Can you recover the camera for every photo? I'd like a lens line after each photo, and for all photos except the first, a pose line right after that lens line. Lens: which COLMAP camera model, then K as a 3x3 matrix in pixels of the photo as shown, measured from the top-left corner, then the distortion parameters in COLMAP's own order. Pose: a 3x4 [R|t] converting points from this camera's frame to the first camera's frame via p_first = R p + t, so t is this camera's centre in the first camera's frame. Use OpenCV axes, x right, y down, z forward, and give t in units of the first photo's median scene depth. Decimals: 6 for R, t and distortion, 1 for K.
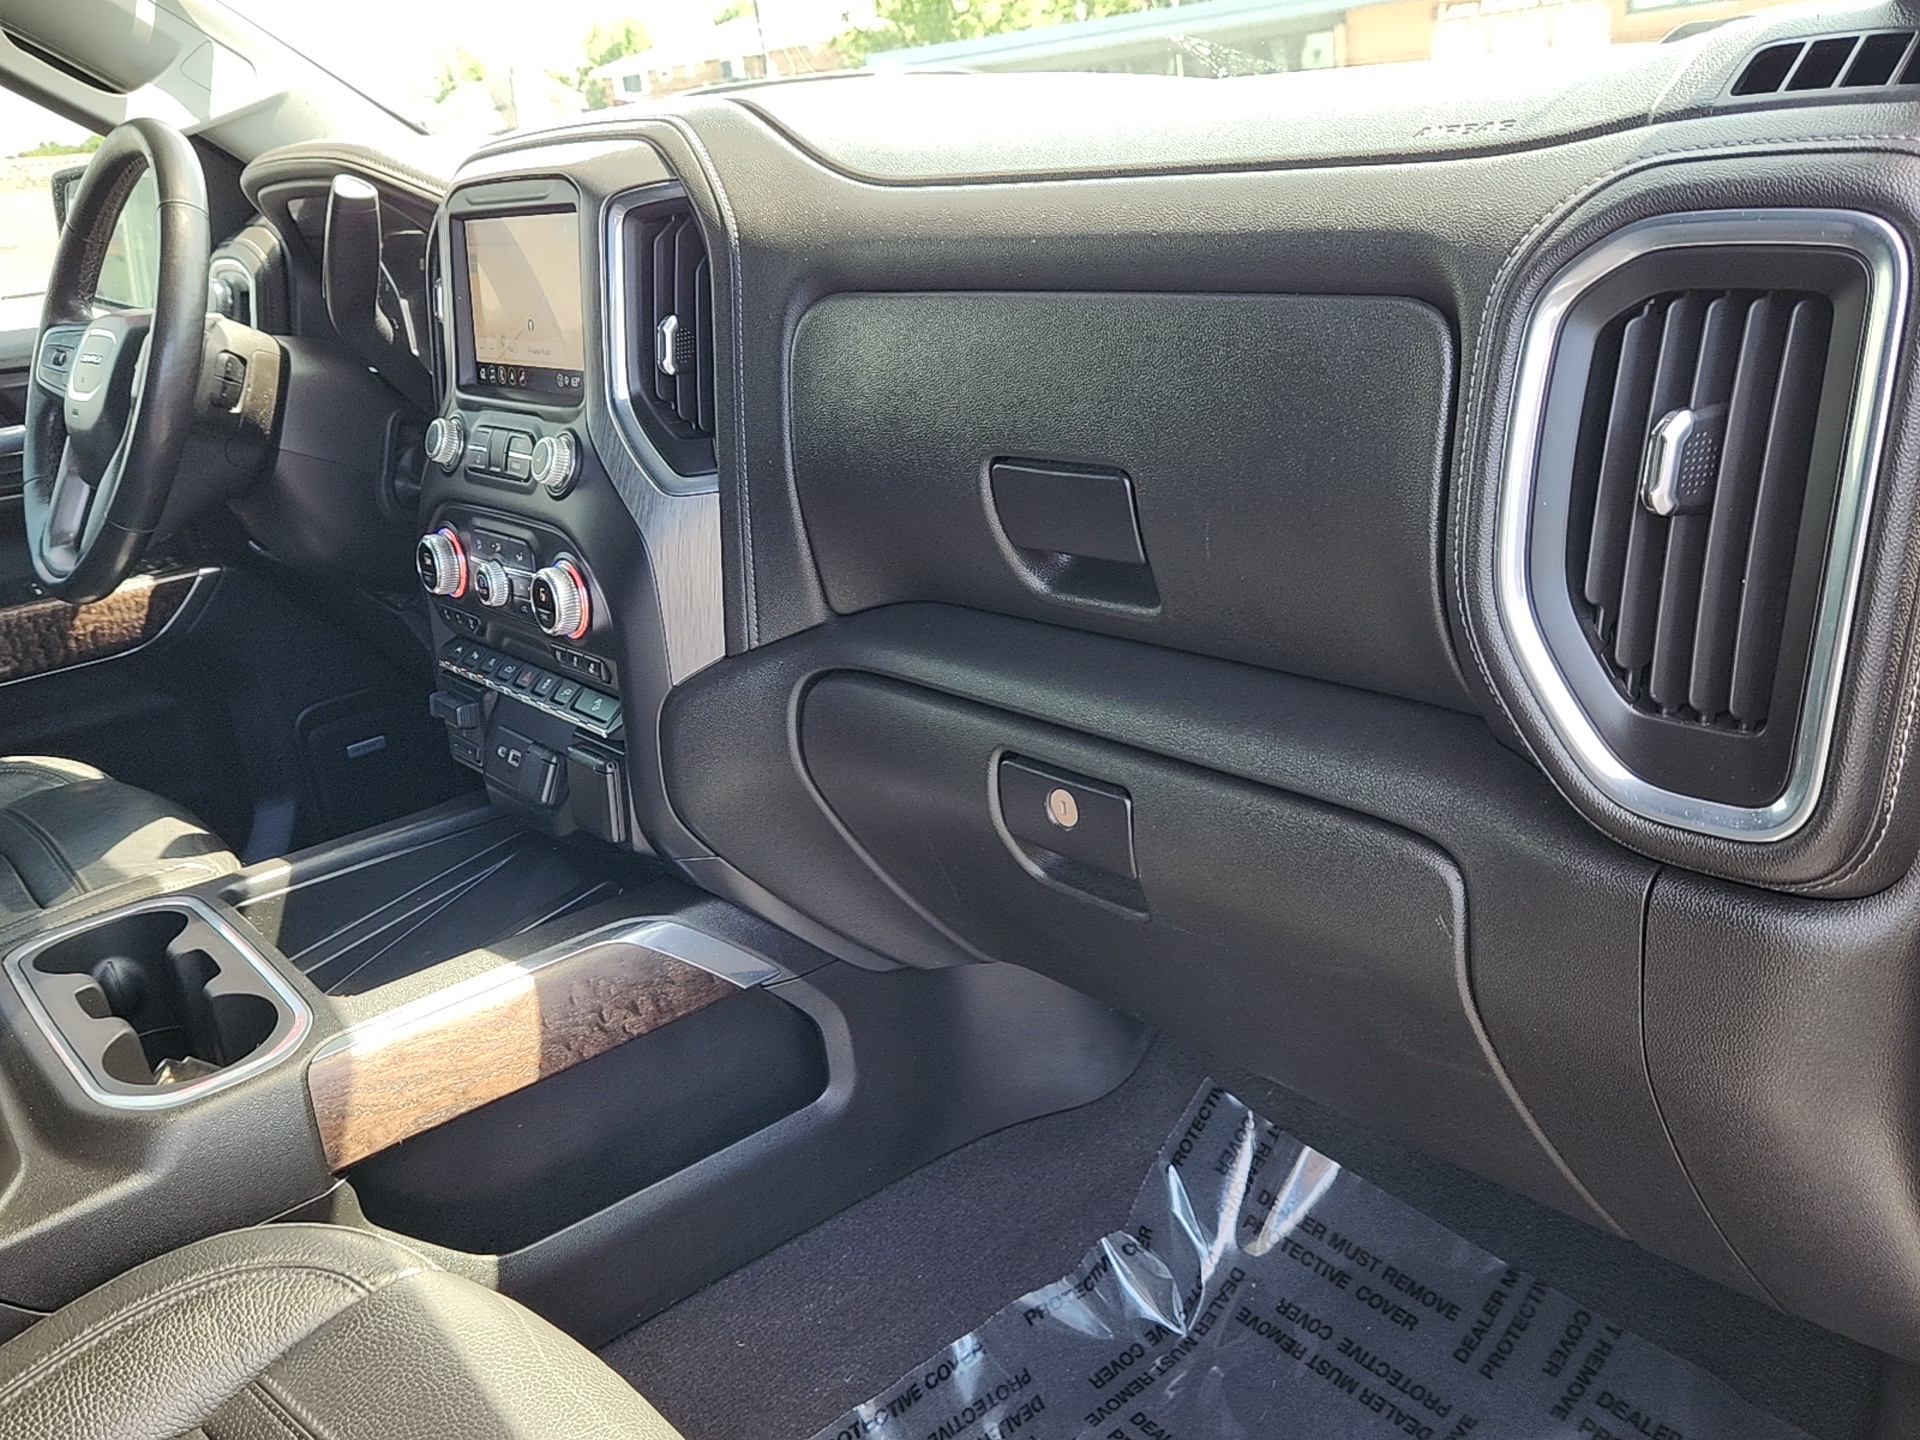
lens RADIAL K [[1622.8, 0, 961.0], [0, 1622.8, 729.6], [0, 0, 1]] dist [0.081819, -0.096511]
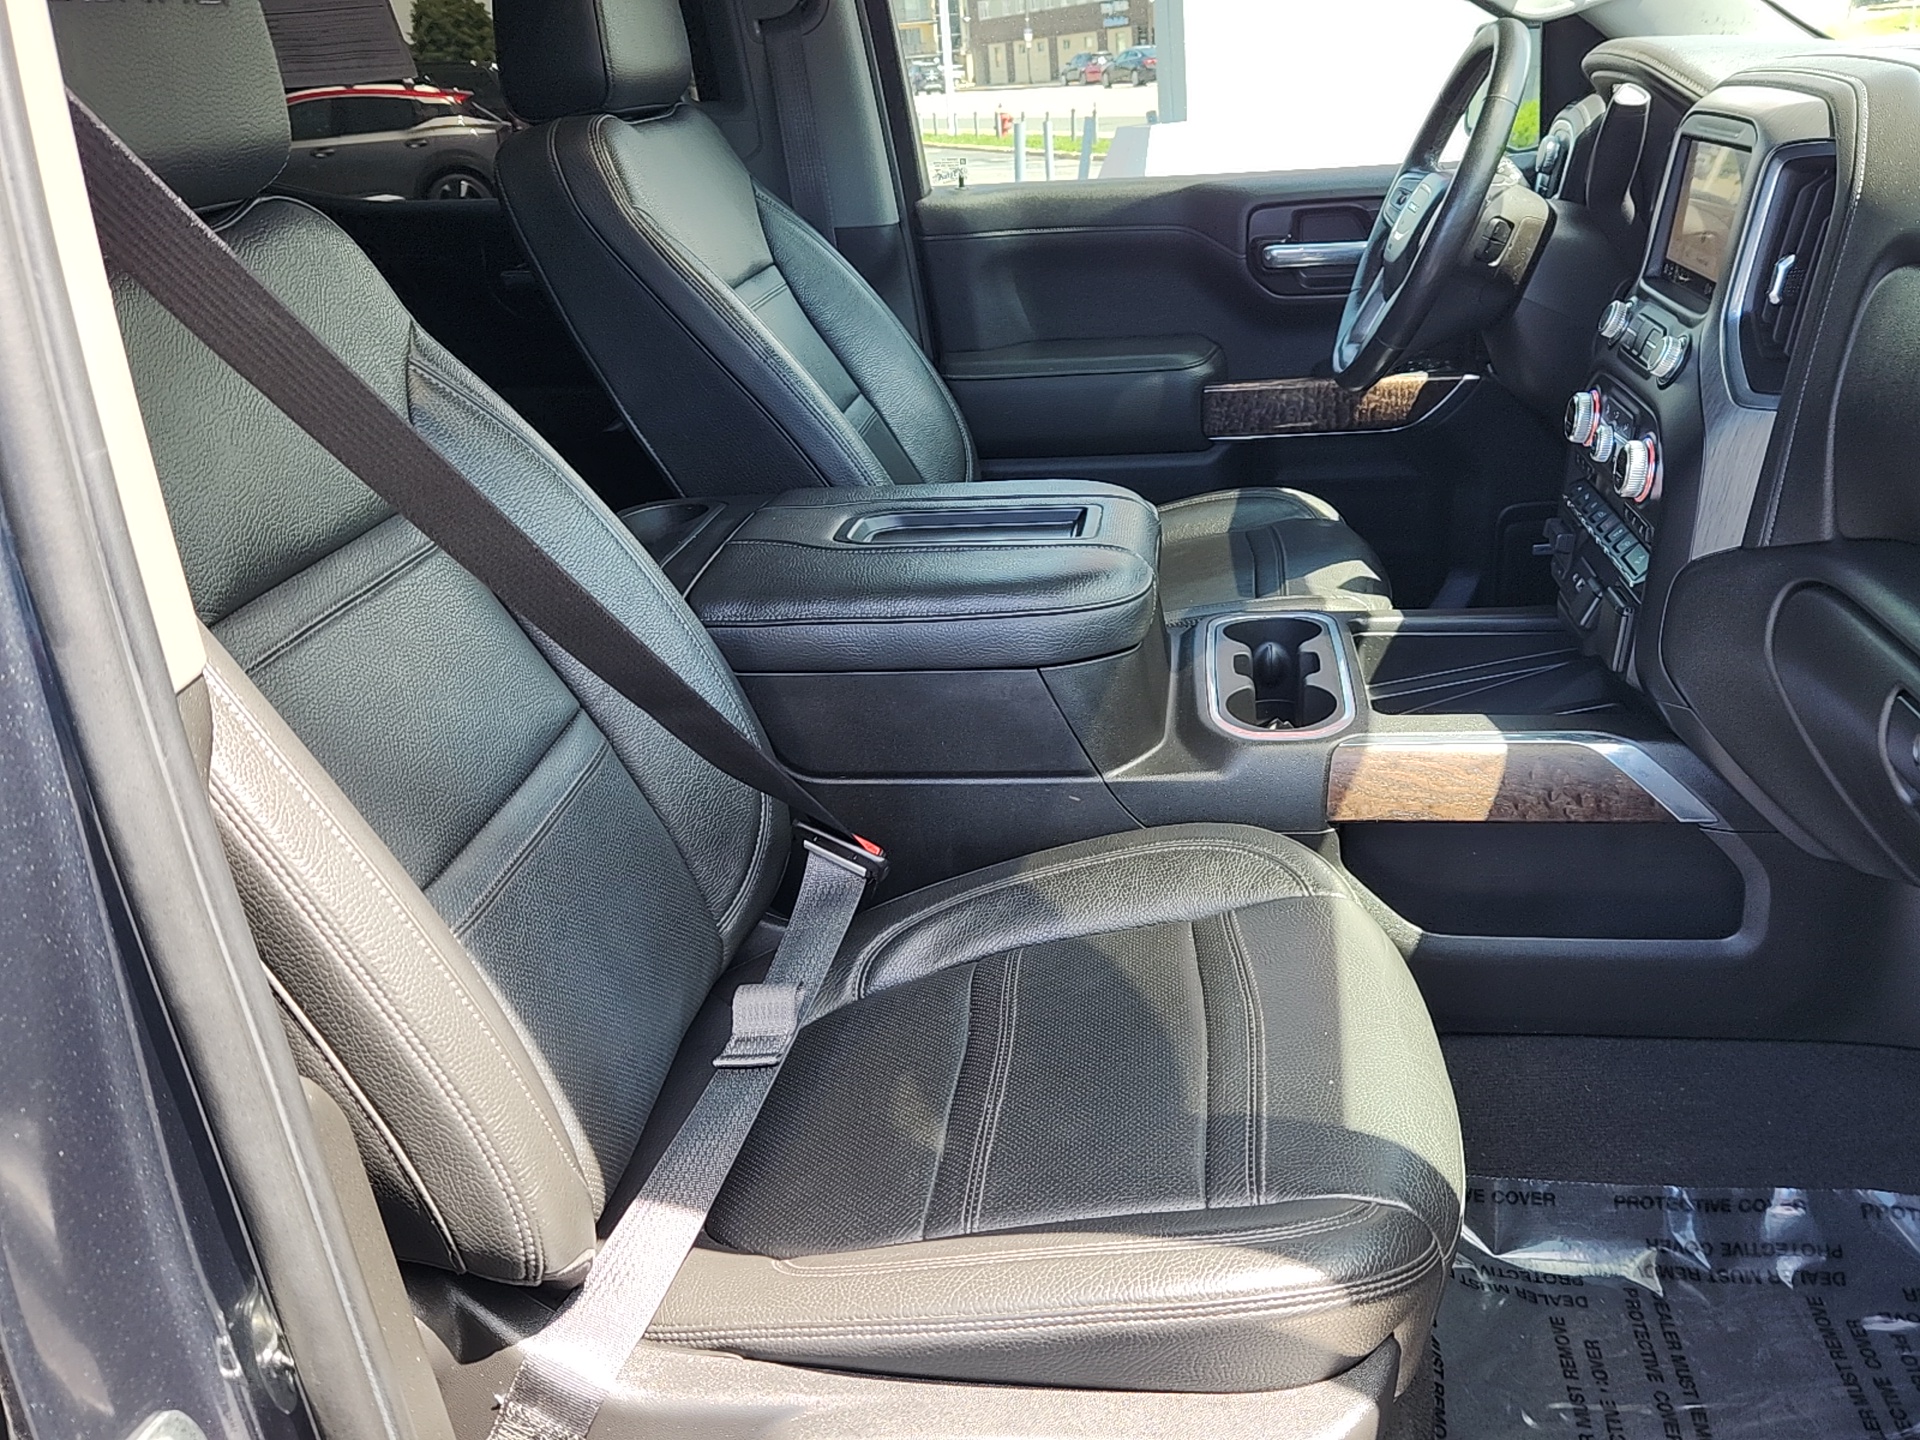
lens RADIAL K [[1622.8, 0, 961.0], [0, 1622.8, 729.6], [0, 0, 1]] dist [0.081819, -0.096511]
pose [[0.680811, 0.333225, -0.652271, 0.272309], [-0.247463, 0.942801, 0.223357, -0.043514], [0.689390, 0.009349, 0.724330, -0.239337]]
